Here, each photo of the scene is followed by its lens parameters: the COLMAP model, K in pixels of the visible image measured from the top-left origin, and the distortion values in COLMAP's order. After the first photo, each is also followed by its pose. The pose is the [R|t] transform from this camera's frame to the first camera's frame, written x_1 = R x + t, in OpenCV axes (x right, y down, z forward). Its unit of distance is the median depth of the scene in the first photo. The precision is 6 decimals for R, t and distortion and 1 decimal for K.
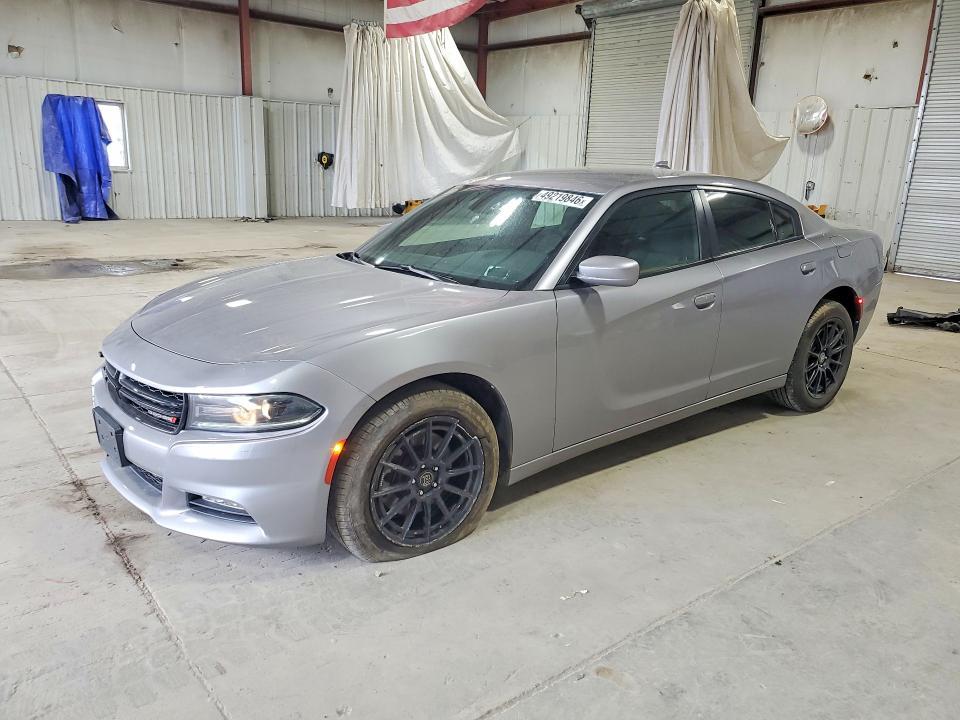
lens RADIAL K [[774.7, 0, 480.0], [0, 774.7, 360.0], [0, 0, 1]] dist [0.015893, 0.006743]
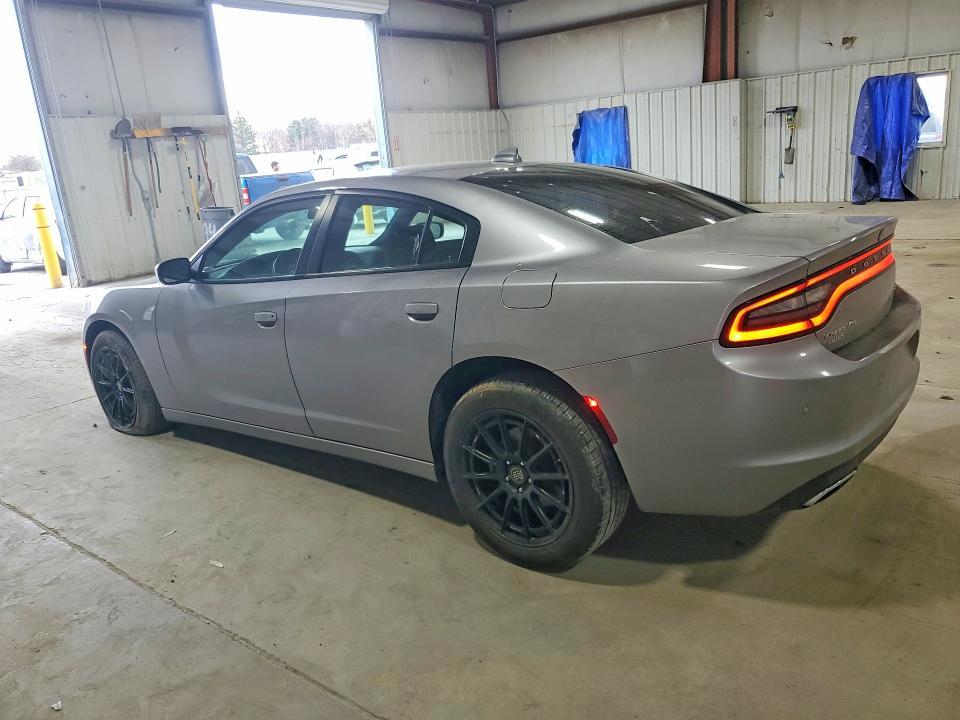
lens RADIAL K [[756.3, 0, 480.0], [0, 756.3, 360.0], [0, 0, 1]] dist [0.003050, 0.008467]
pose [[0.191089, 0.202618, -0.960433, 0.381444], [-0.160812, 0.971705, 0.173001, -0.071114], [0.968310, 0.121391, 0.218266, 0.335655]]
